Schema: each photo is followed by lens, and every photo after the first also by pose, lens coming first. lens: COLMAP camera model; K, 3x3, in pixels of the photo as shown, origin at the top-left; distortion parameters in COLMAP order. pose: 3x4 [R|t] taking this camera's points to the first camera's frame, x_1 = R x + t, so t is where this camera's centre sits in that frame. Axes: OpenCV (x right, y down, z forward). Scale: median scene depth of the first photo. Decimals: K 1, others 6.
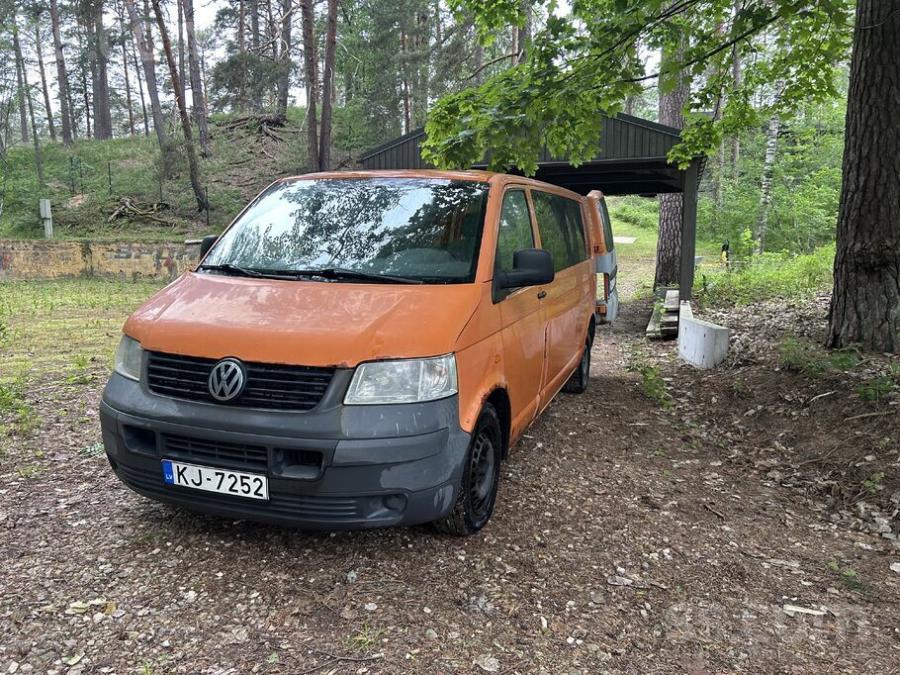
lens RADIAL K [[684.0, 0, 451.4], [0, 684.0, 337.9], [0, 0, 1]] dist [0.055217, -0.058057]
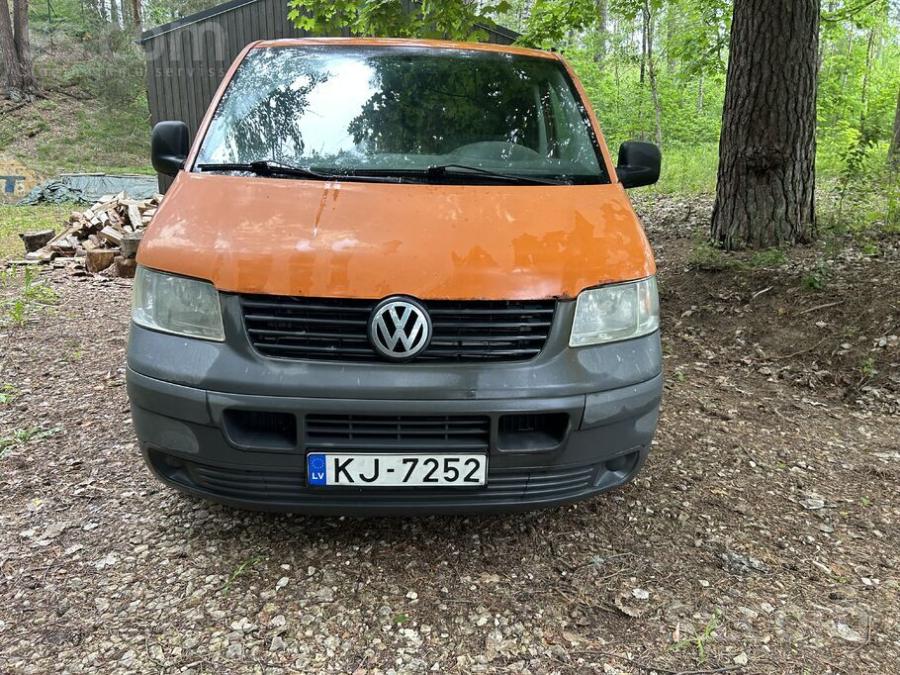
lens RADIAL K [[684.0, 0, 448.7], [0, 684.0, 329.2], [0, 0, 1]] dist [0.055217, -0.058057]
pose [[0.923893, -0.089331, 0.372079, -0.487385], [0.047143, 0.991533, 0.120993, -0.017357], [-0.379737, -0.094244, 0.920282, 0.311031]]
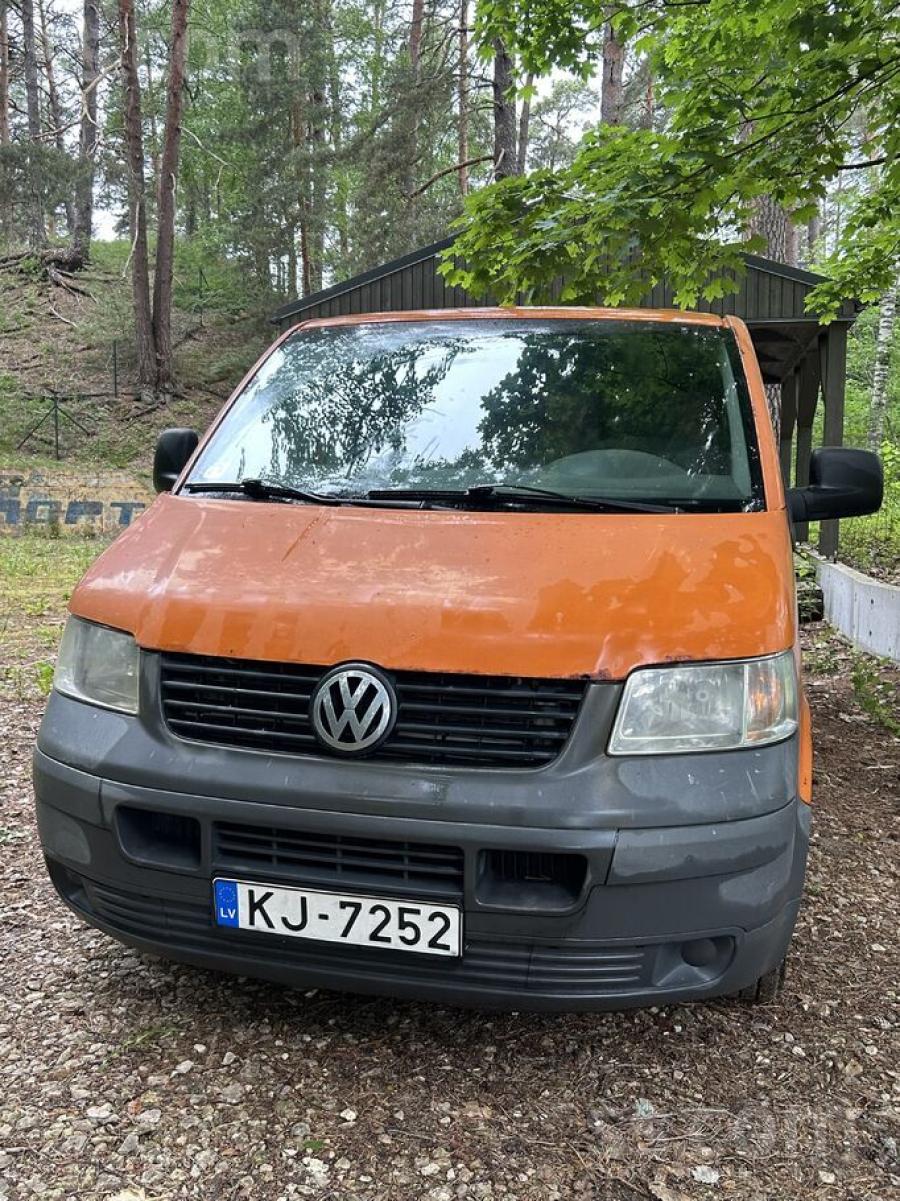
lens RADIAL K [[1111.9, 0, 457.0], [0, 1111.9, 599.7], [0, 0, 1]] dist [0.016625, 0.000000]
pose [[0.994638, -0.010827, 0.102850, -0.301489], [0.012994, 0.999707, -0.020421, 0.000989], [-0.102599, 0.021648, 0.994487, 0.189910]]
